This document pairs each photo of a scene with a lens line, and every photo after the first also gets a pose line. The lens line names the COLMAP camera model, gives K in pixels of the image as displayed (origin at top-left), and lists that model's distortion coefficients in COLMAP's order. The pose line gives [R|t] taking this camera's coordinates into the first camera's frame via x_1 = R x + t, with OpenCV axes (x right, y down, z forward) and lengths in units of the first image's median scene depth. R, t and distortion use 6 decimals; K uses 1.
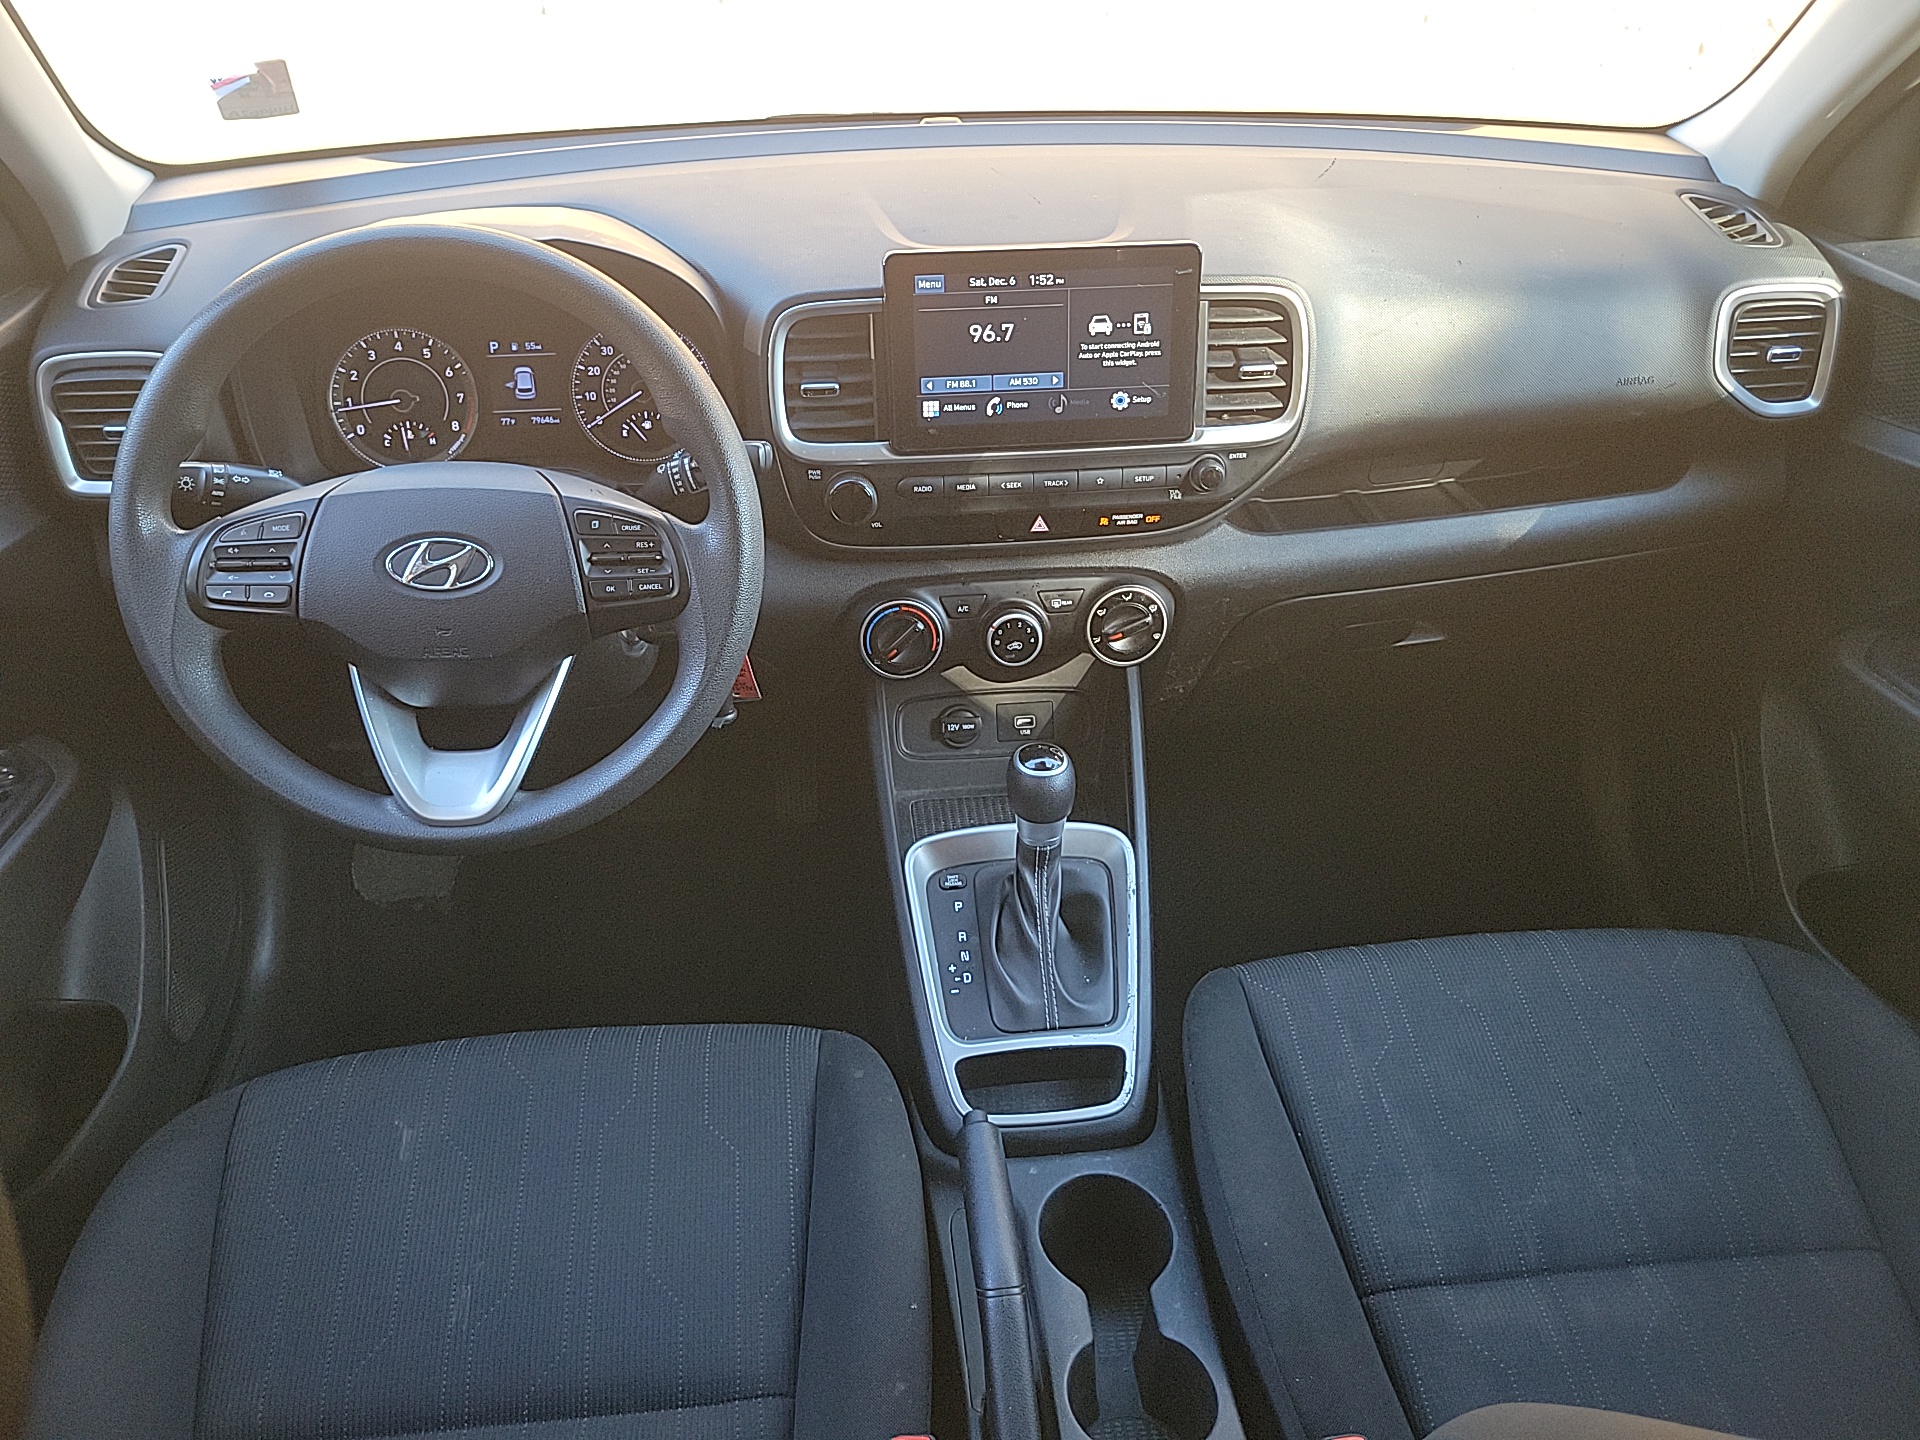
lens RADIAL K [[1437.8, 0, 973.1], [0, 1437.8, 719.9], [0, 0, 1]] dist [0.020683, -0.005370]
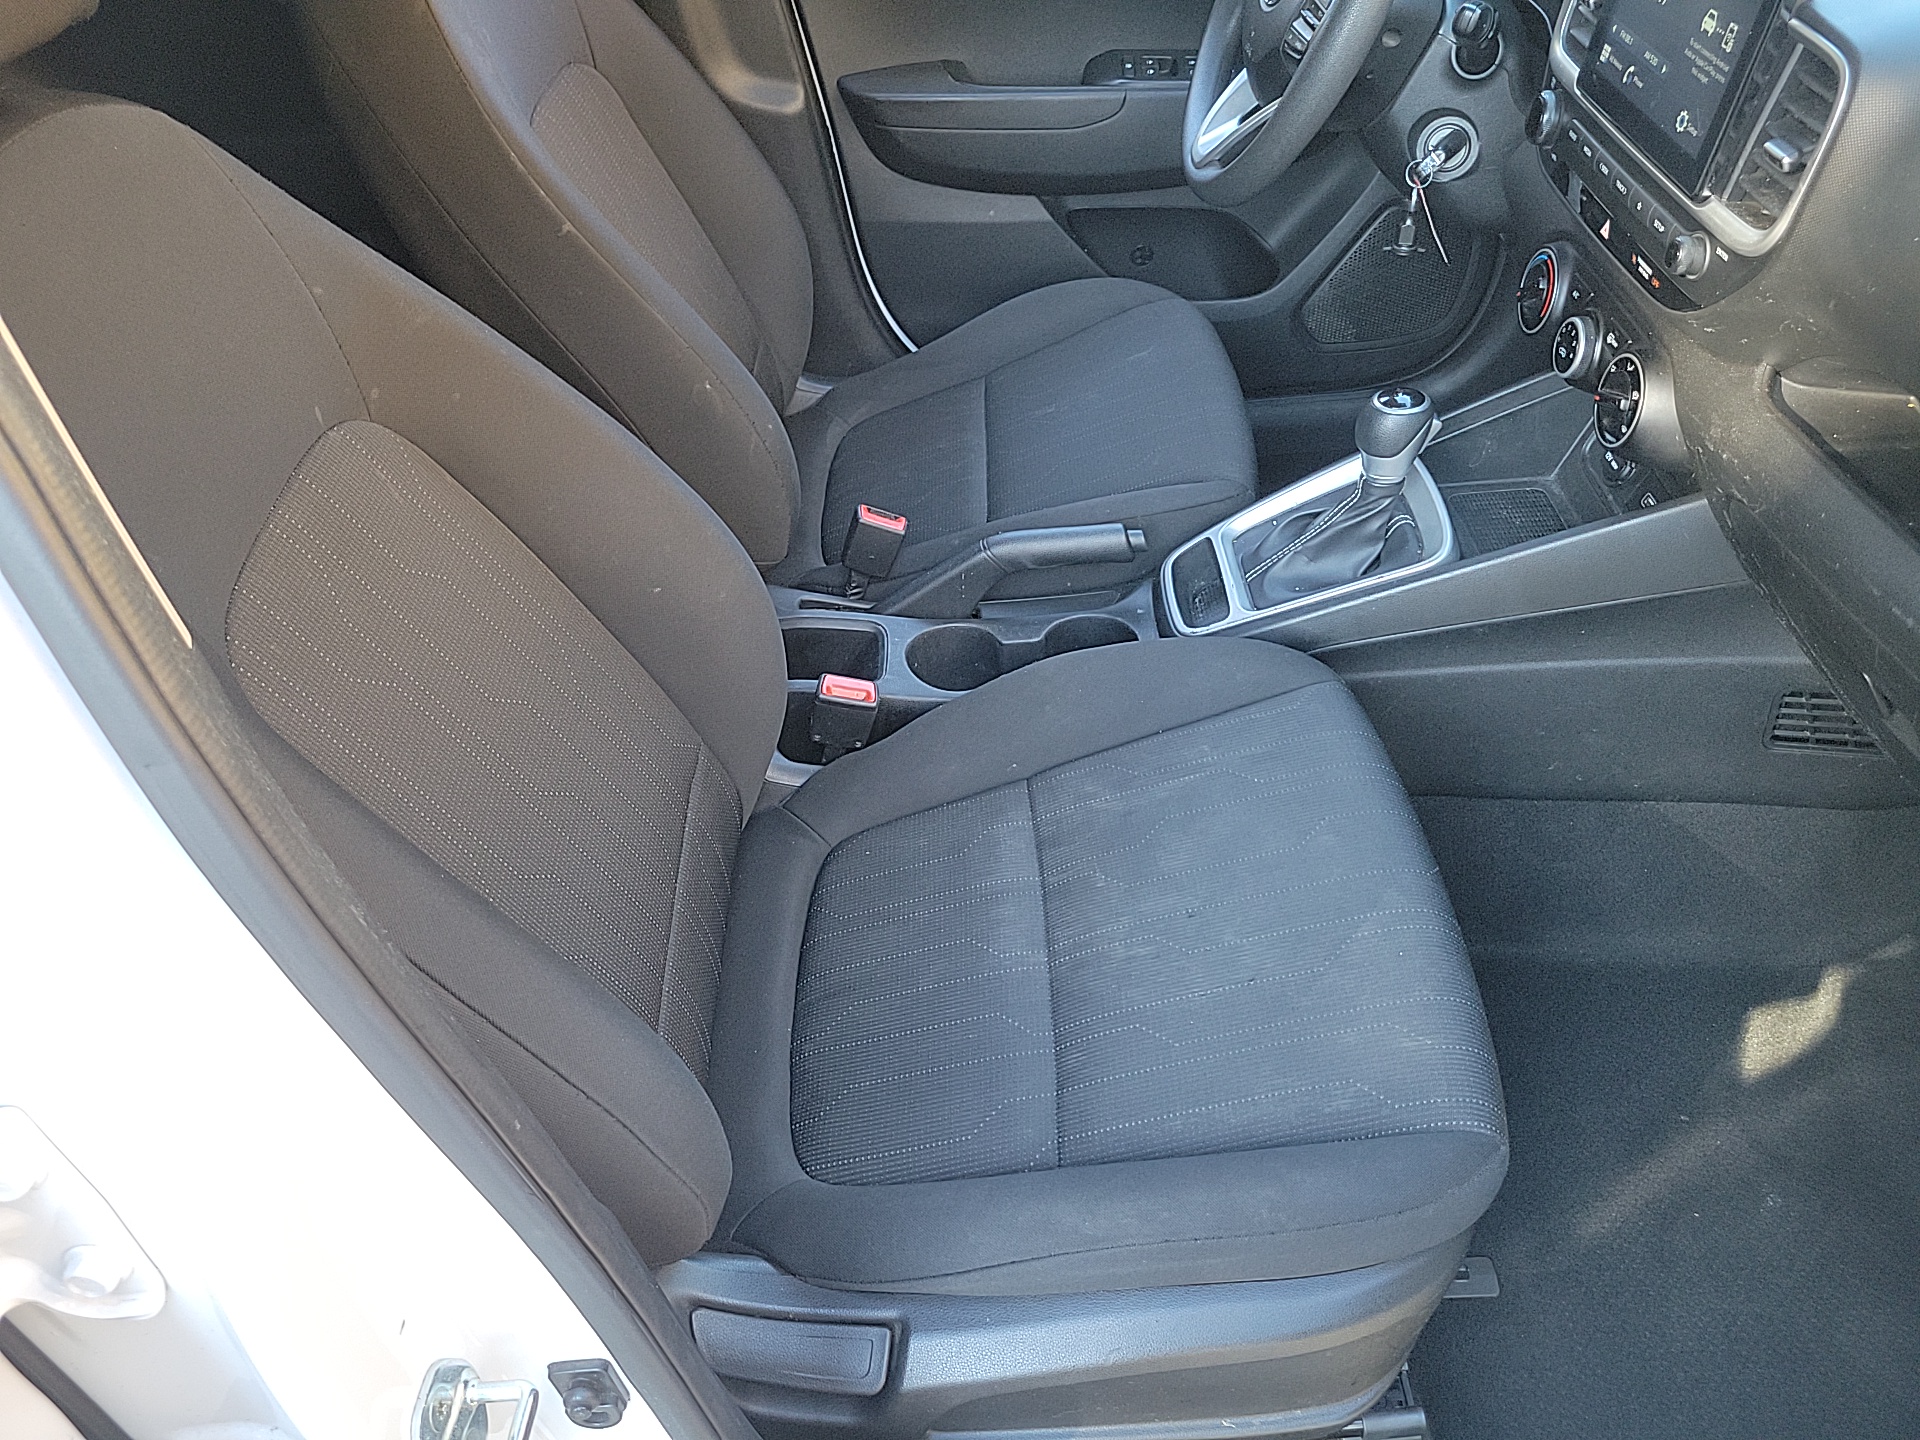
lens RADIAL K [[1446.9, 0, 962.7], [0, 1446.9, 741.3], [0, 0, 1]] dist [0.029442, -0.006445]
pose [[-0.090333, 0.672480, -0.734582, 1.034061], [-0.456847, 0.627433, 0.630570, -0.343739], [0.884947, 0.392553, 0.250543, 0.541268]]
